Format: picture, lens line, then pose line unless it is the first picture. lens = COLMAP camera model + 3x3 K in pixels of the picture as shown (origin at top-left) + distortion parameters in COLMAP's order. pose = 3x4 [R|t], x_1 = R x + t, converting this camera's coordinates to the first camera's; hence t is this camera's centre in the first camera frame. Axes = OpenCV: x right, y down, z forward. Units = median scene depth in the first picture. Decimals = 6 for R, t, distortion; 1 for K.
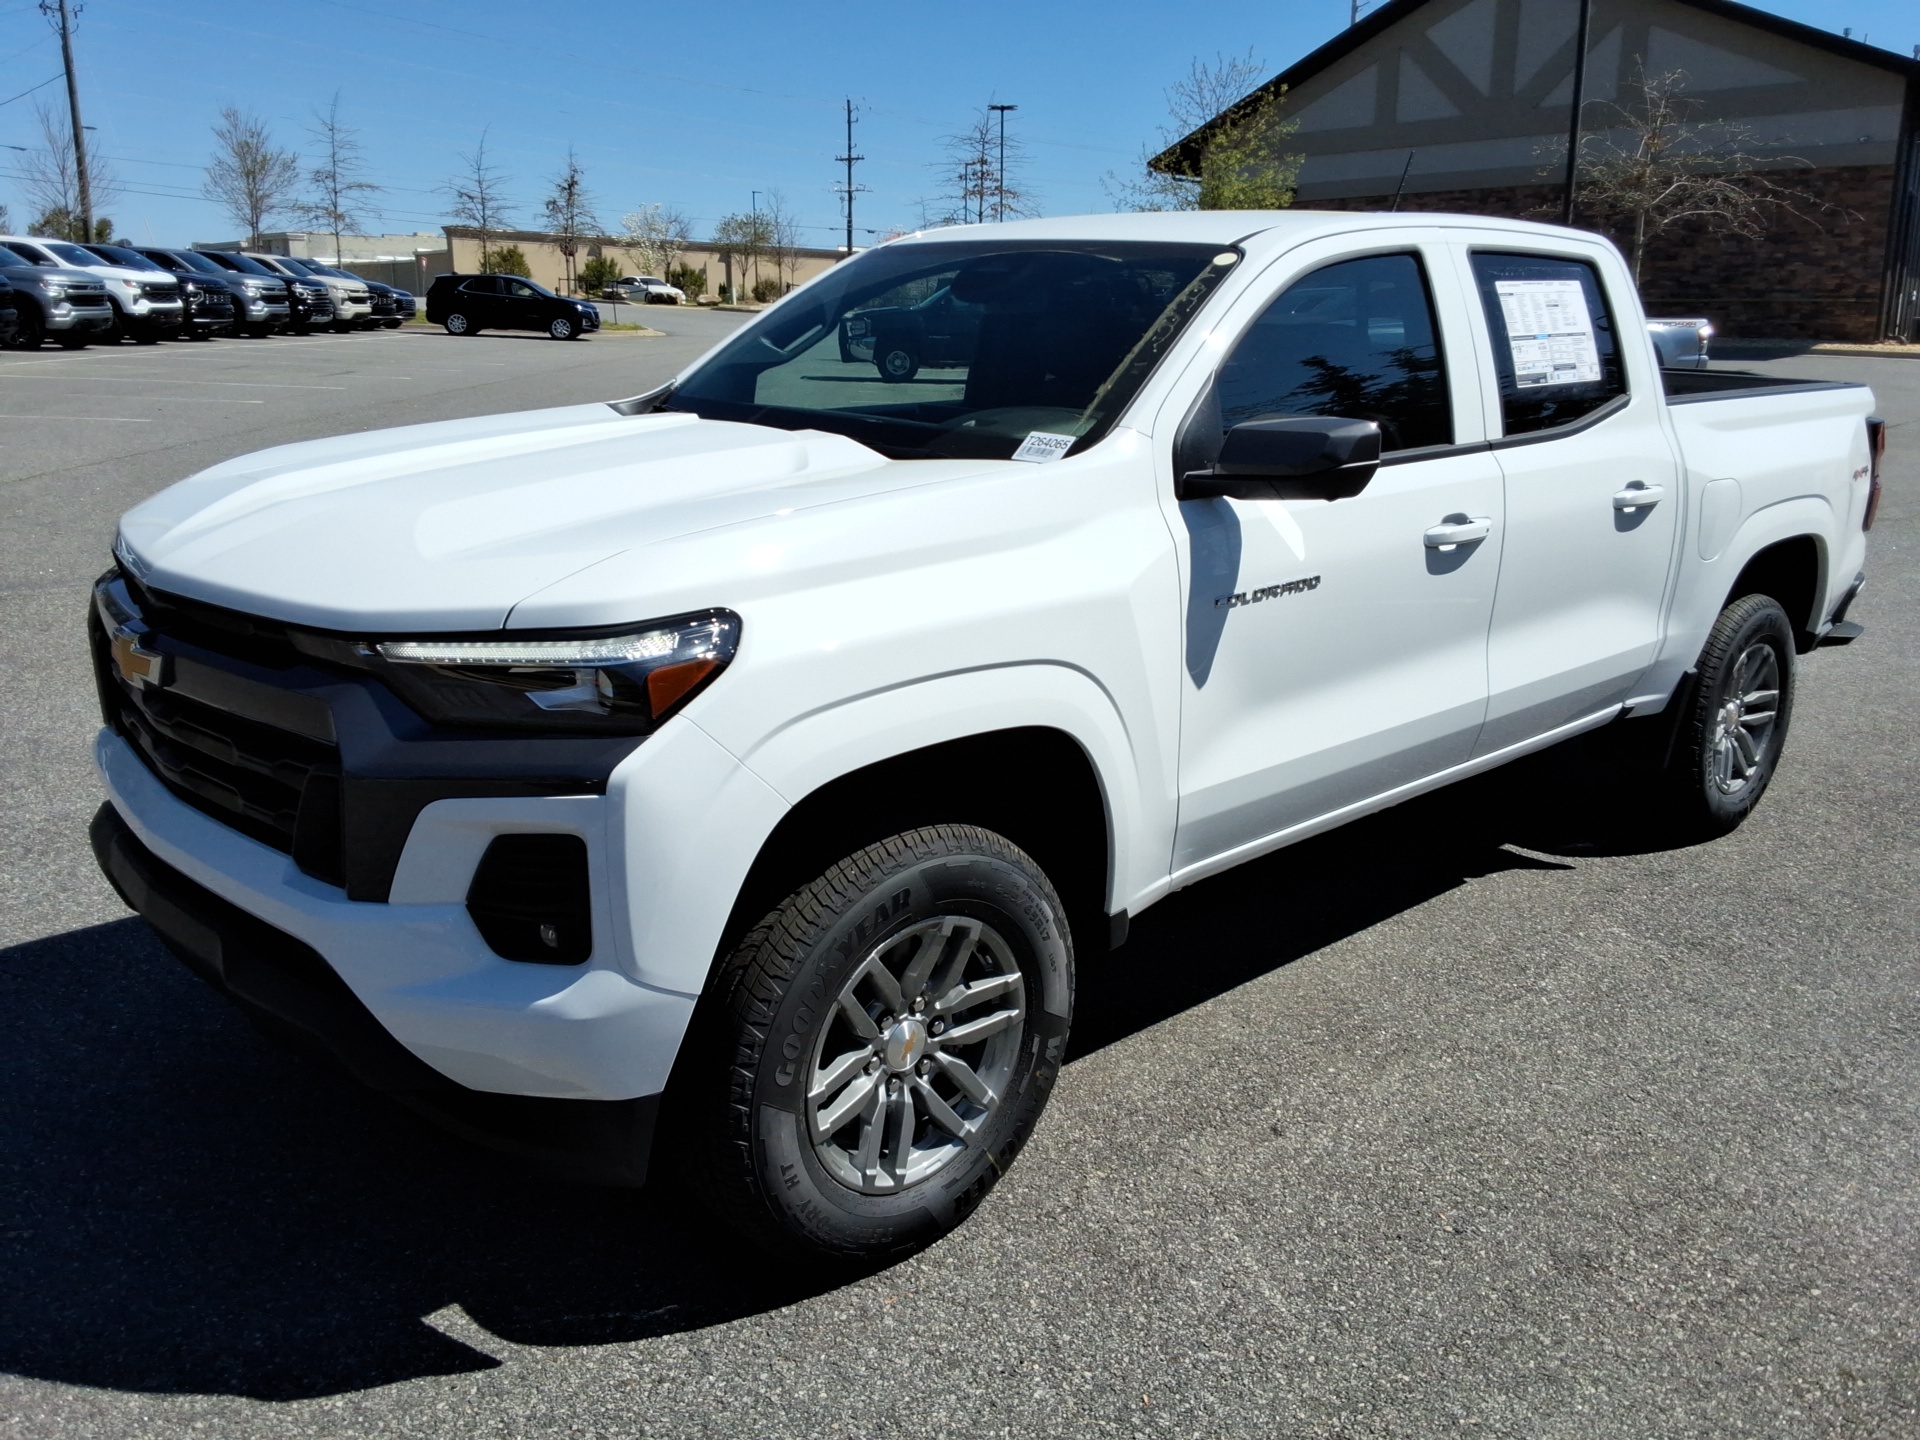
lens RADIAL K [[1535.2, 0, 960.0], [0, 1535.2, 720.0], [0, 0, 1]] dist [0.149496, -0.260167]
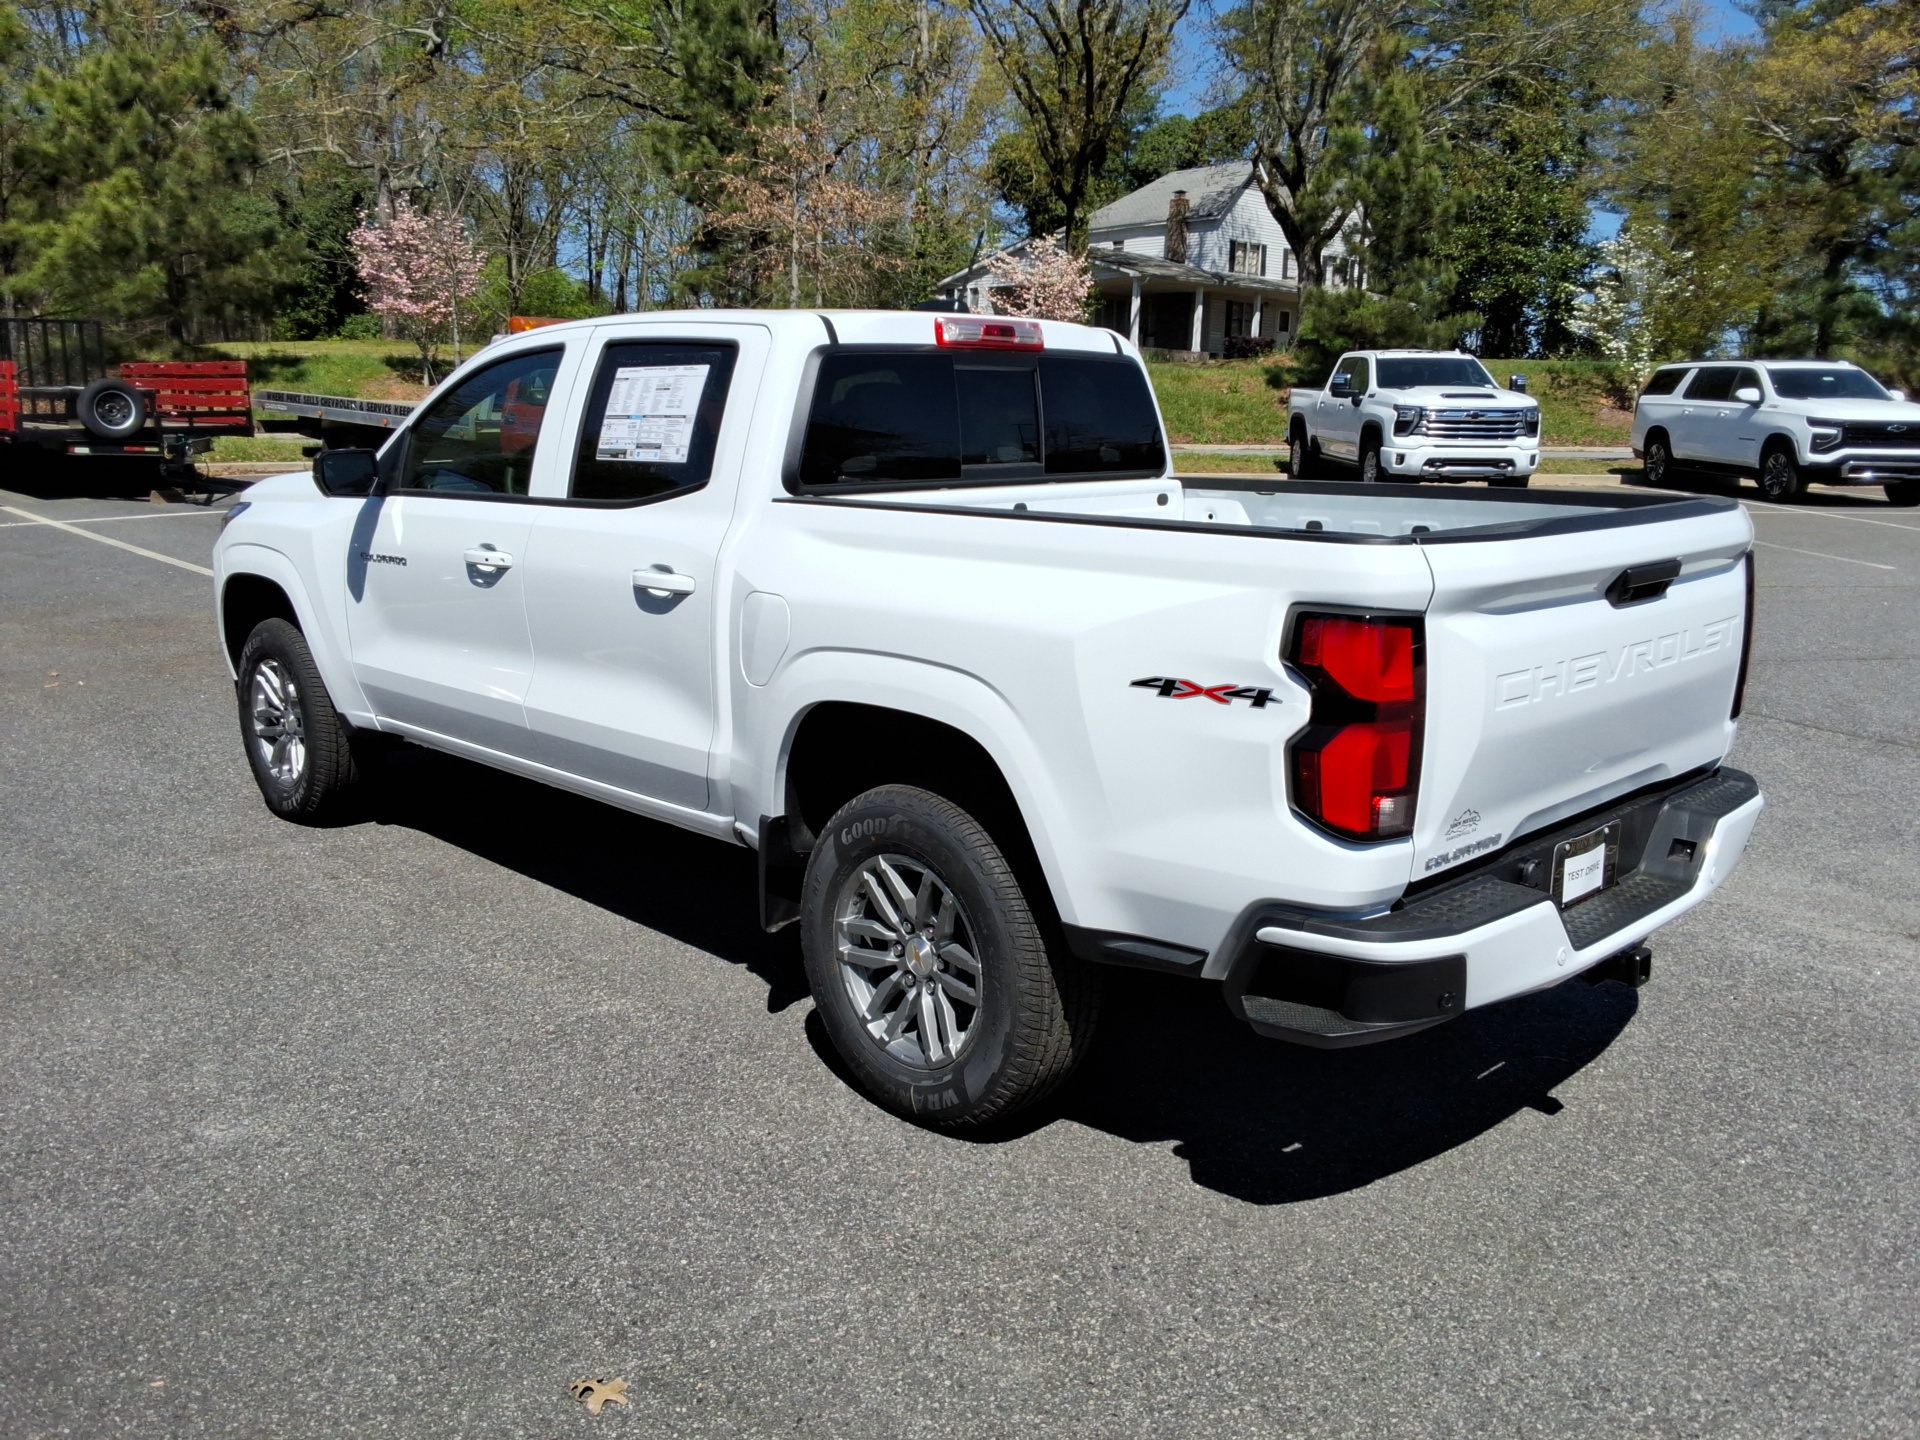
lens RADIAL K [[1523.5, 0, 968.4], [0, 1523.5, 721.9], [0, 0, 1]] dist [0.100622, -0.133334]
pose [[0.027483, 0.183343, -0.982665, 1.373711], [-0.272592, 0.947154, 0.169094, -0.269843], [0.961737, 0.263220, 0.076008, 1.122862]]
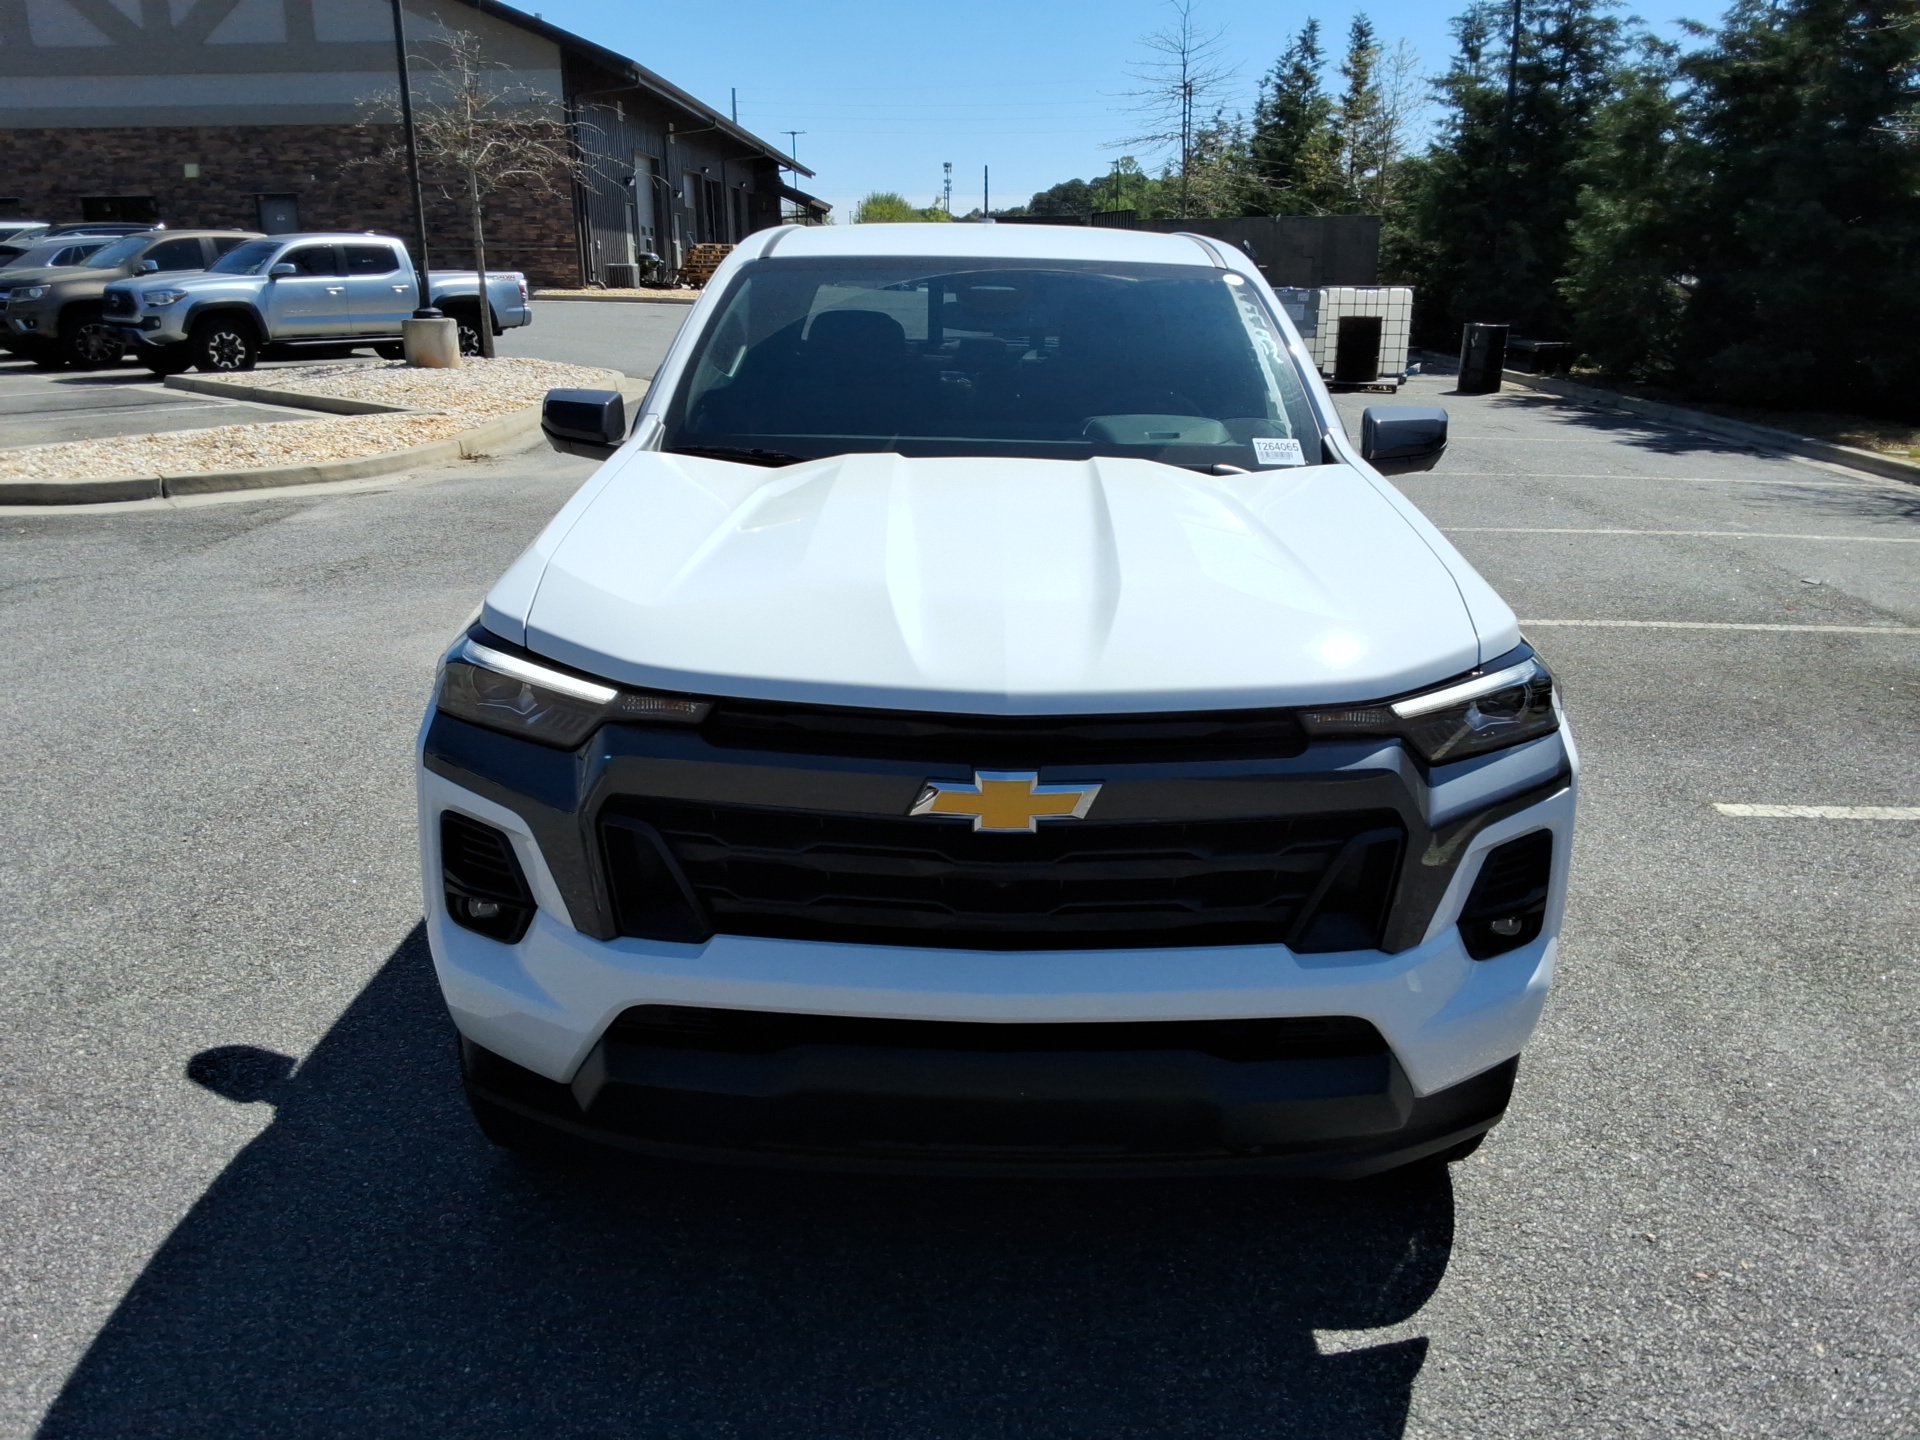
lens RADIAL K [[1529.8, 0, 960.0], [0, 1529.8, 720.0], [0, 0, 1]] dist [0.110005, -0.181875]
pose [[0.661811, -0.217789, 0.717338, -0.681574], [0.189731, 0.974379, 0.120783, -0.120068], [-0.725264, 0.056166, 0.686176, 0.295720]]
